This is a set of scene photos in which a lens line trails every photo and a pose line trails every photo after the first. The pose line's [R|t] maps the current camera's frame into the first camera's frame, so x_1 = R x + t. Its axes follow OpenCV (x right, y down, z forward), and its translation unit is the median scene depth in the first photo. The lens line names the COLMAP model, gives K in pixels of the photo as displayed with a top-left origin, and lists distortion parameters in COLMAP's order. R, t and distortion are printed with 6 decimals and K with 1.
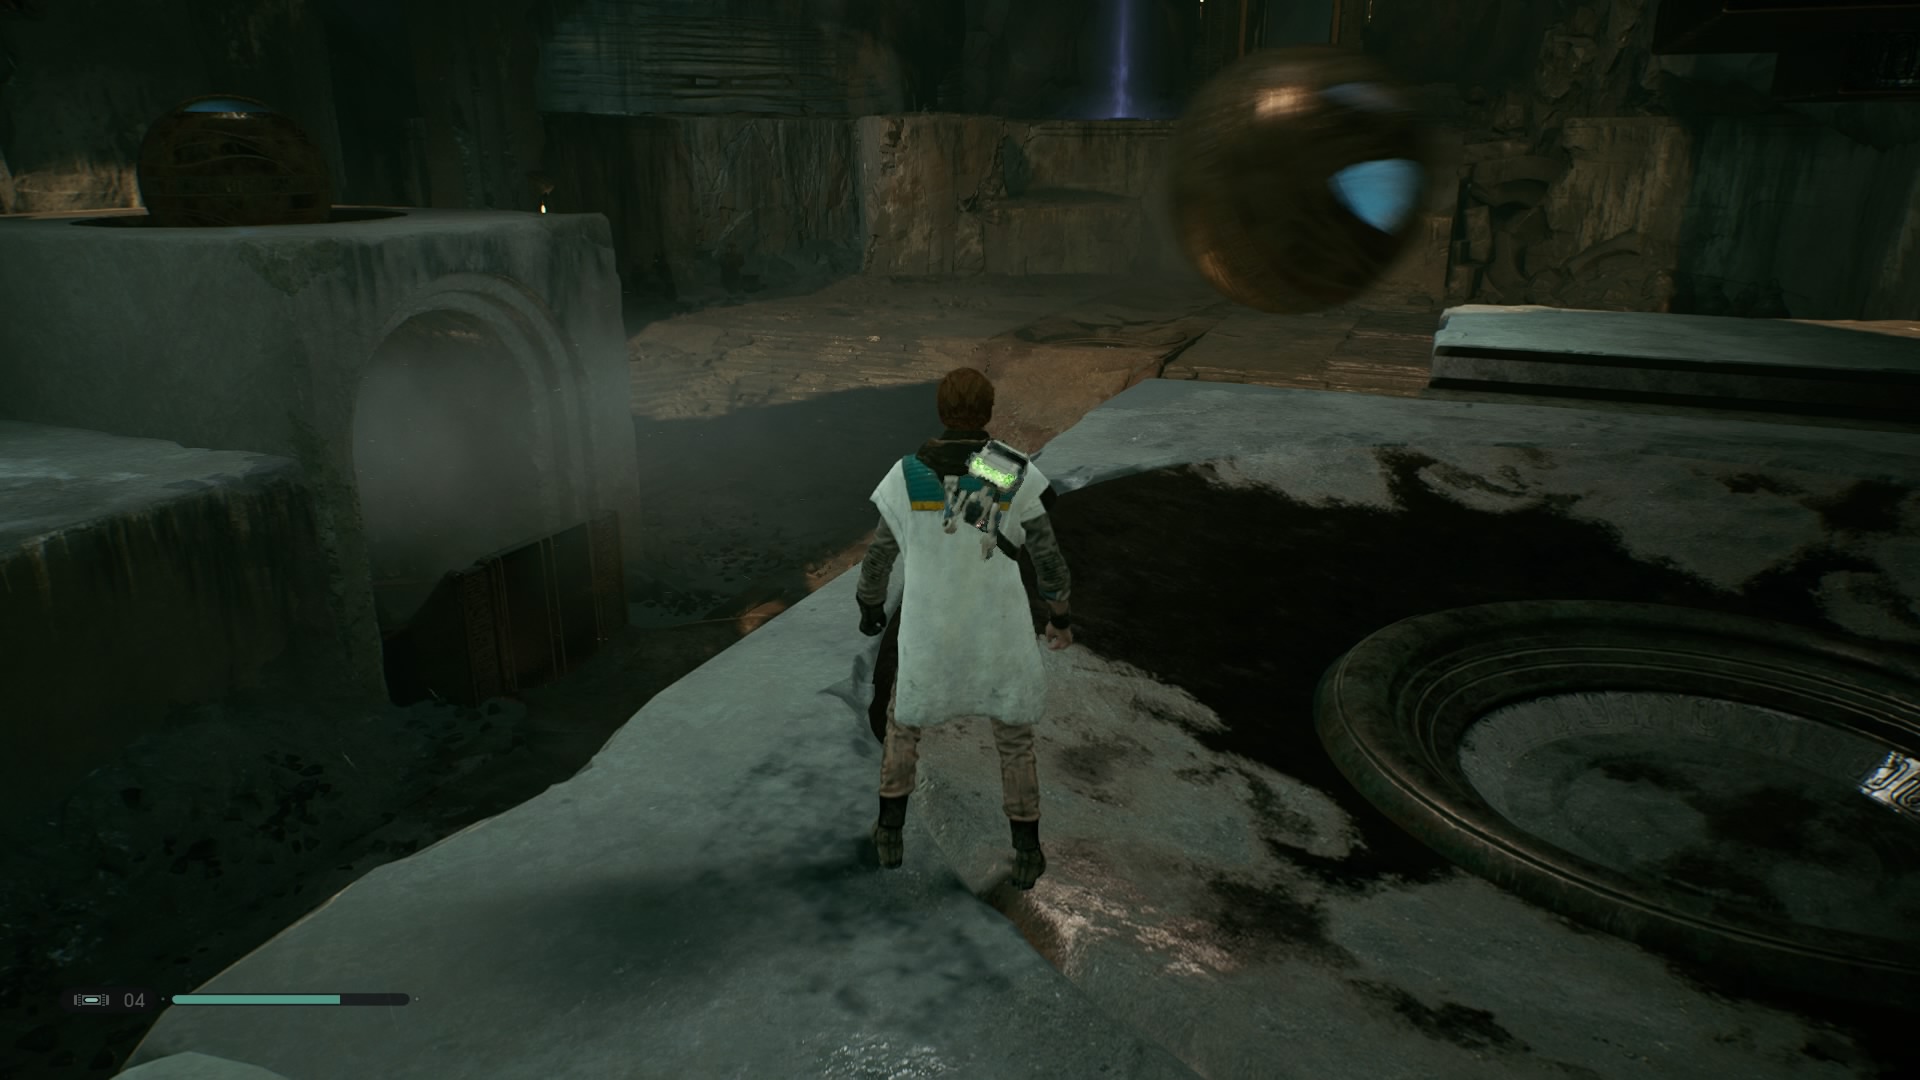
lens RADIAL K [[1250.1, 0, 960.0], [0, 1250.1, 540.0], [0, 0, 1]] dist [-0.002930, -0.001830]
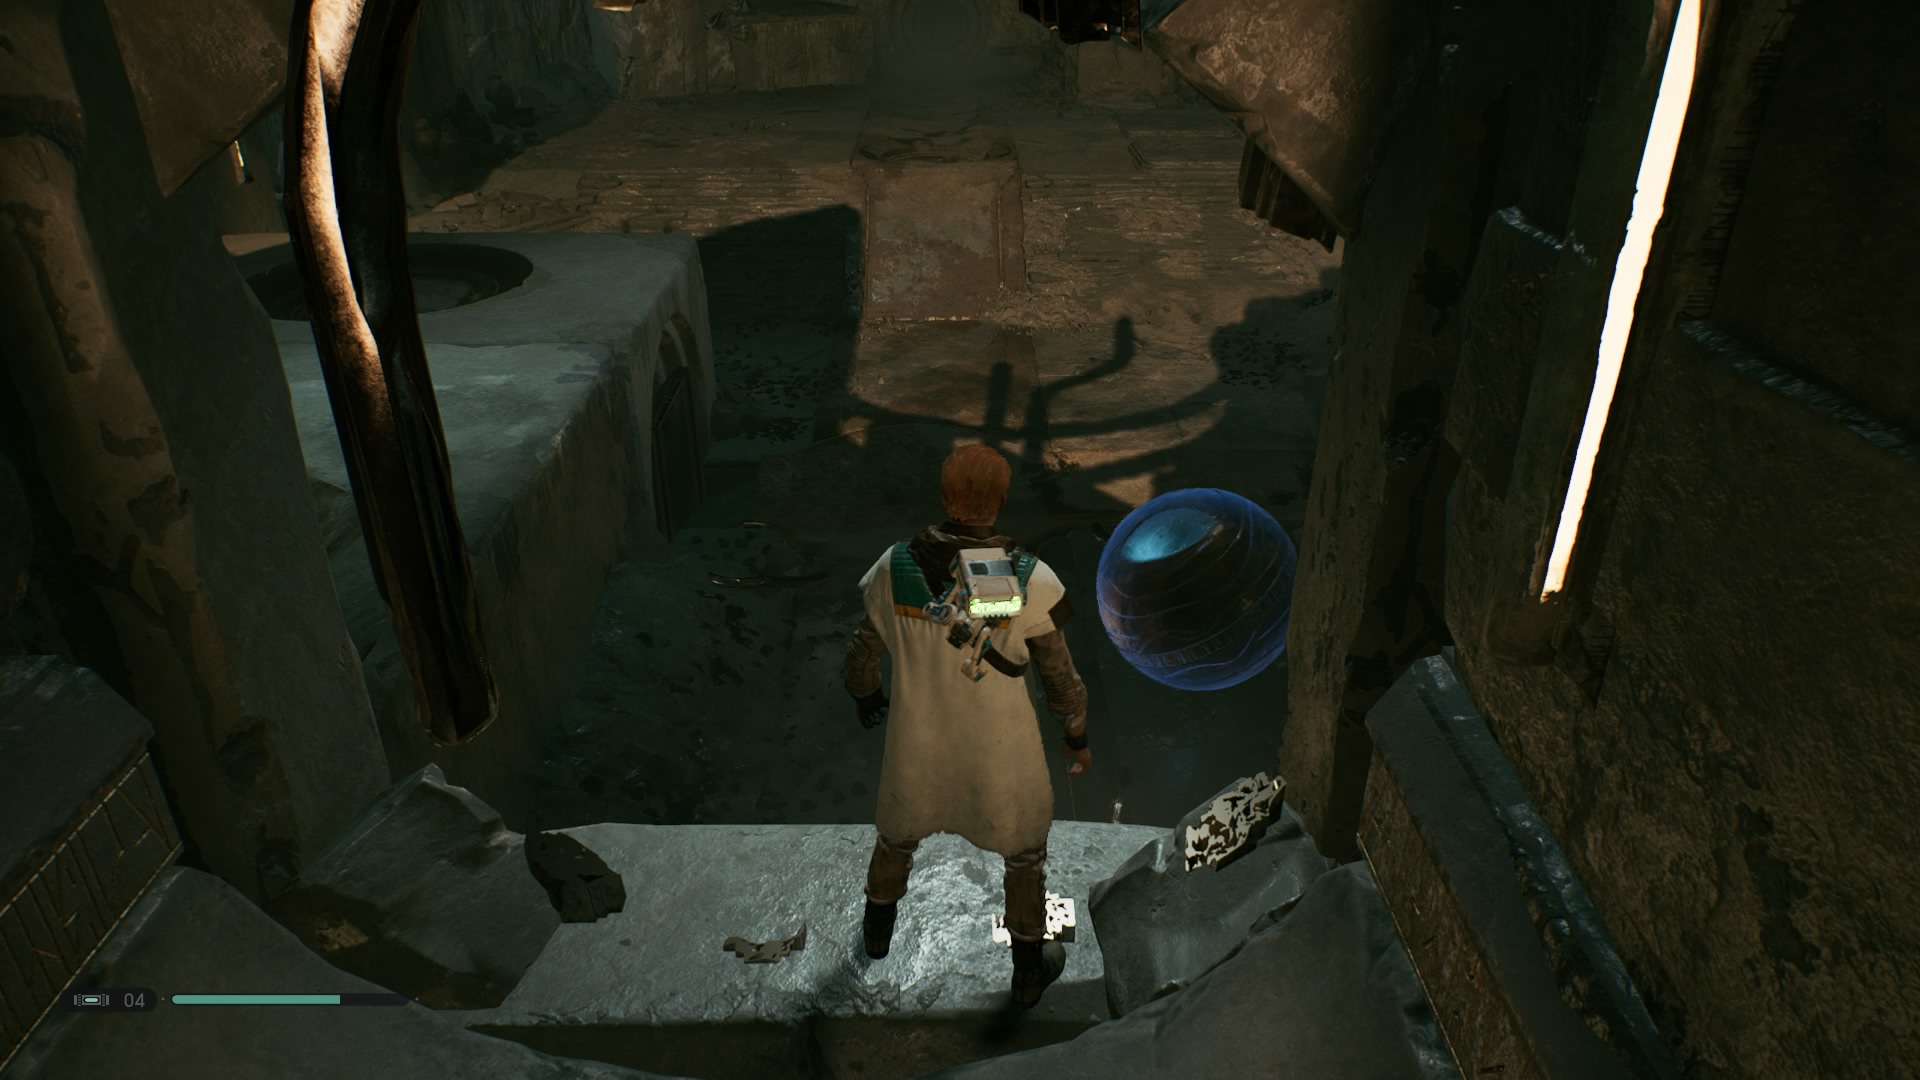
lens RADIAL K [[1250.1, 0, 960.0], [0, 1250.1, 540.0], [0, 0, 1]] dist [-0.002930, -0.001830]
pose [[0.916799, -0.185657, 0.353568, -0.252510], [0.123817, 0.973882, 0.190324, -0.025539], [-0.379669, -0.130711, 0.915842, -0.066345]]
